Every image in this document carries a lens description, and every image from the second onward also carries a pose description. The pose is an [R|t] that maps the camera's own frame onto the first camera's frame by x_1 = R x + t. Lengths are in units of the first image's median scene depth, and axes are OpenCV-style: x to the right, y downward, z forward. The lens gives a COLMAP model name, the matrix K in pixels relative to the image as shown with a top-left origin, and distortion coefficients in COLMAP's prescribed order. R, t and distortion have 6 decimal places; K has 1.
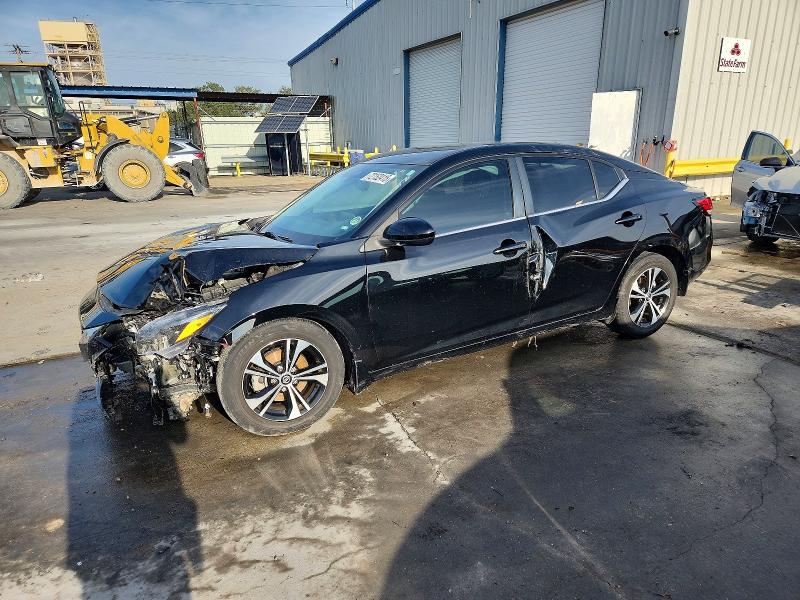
lens RADIAL K [[565.7, 0, 413.8], [0, 565.7, 299.5], [0, 0, 1]] dist [0.095779, -0.098548]
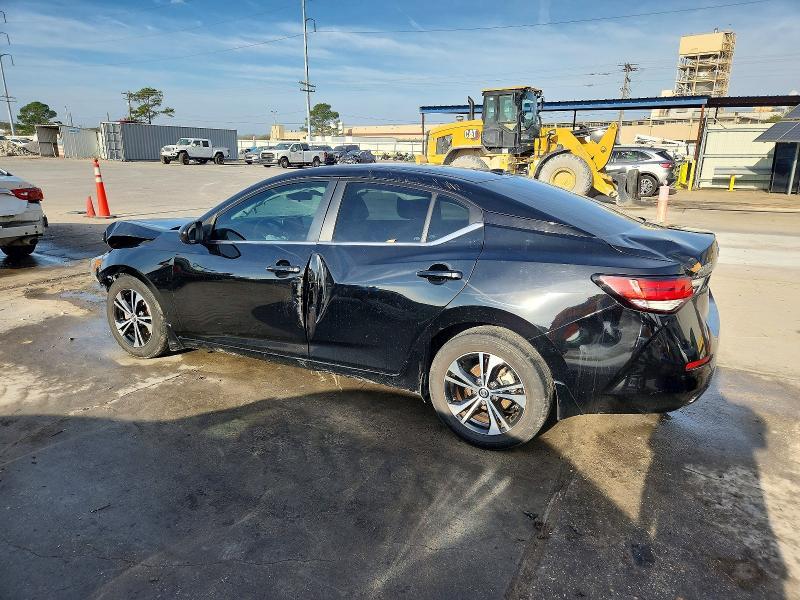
lens RADIAL K [[565.7, 0, 413.8], [0, 565.7, 299.5], [0, 0, 1]] dist [0.095779, -0.098548]
pose [[0.511857, 0.238254, -0.825371, 0.354970], [-0.246598, 0.961087, 0.124501, -0.069681], [0.822916, 0.139808, 0.550692, 0.207866]]
